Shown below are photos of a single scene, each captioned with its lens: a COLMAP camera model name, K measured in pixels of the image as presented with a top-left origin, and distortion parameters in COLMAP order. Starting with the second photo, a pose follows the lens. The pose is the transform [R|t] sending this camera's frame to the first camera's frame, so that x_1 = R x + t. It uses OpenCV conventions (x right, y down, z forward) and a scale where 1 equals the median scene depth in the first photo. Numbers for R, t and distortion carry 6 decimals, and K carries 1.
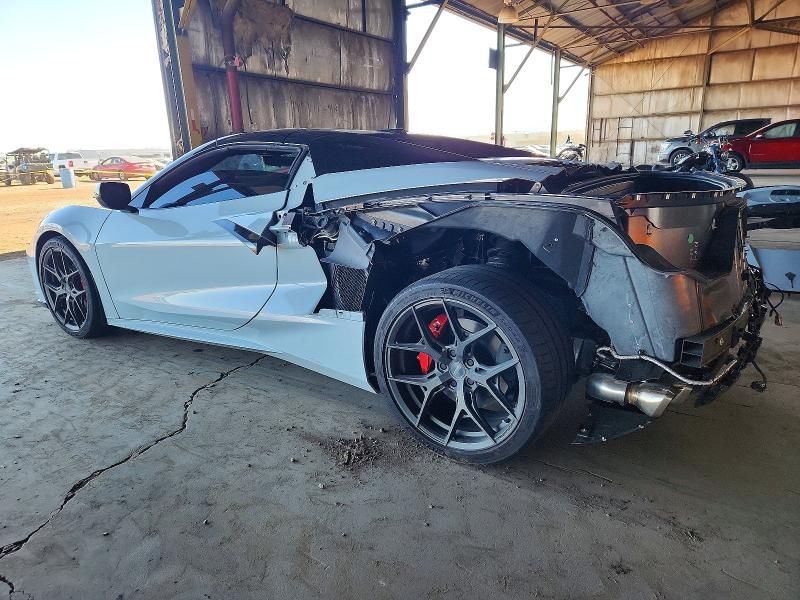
lens RADIAL K [[516.0, 0, 400.0], [0, 516.0, 300.0], [0, 0, 1]] dist [0.001506, -0.001691]
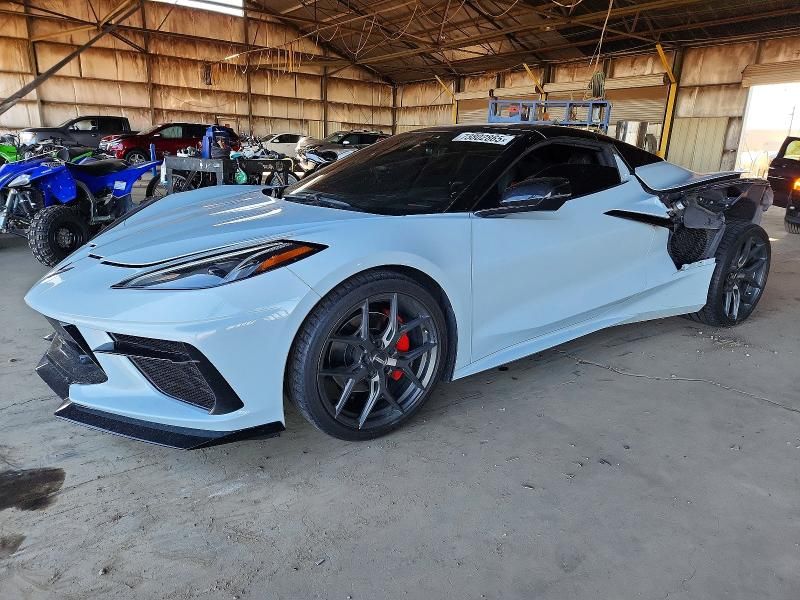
lens RADIAL K [[516.0, 0, 400.0], [0, 516.0, 300.0], [0, 0, 1]] dist [0.001506, -0.001691]
pose [[0.388351, -0.212760, 0.896614, -0.087423], [0.203132, 0.968813, 0.141910, -0.012532], [-0.898844, 0.127020, 0.419458, 0.055222]]
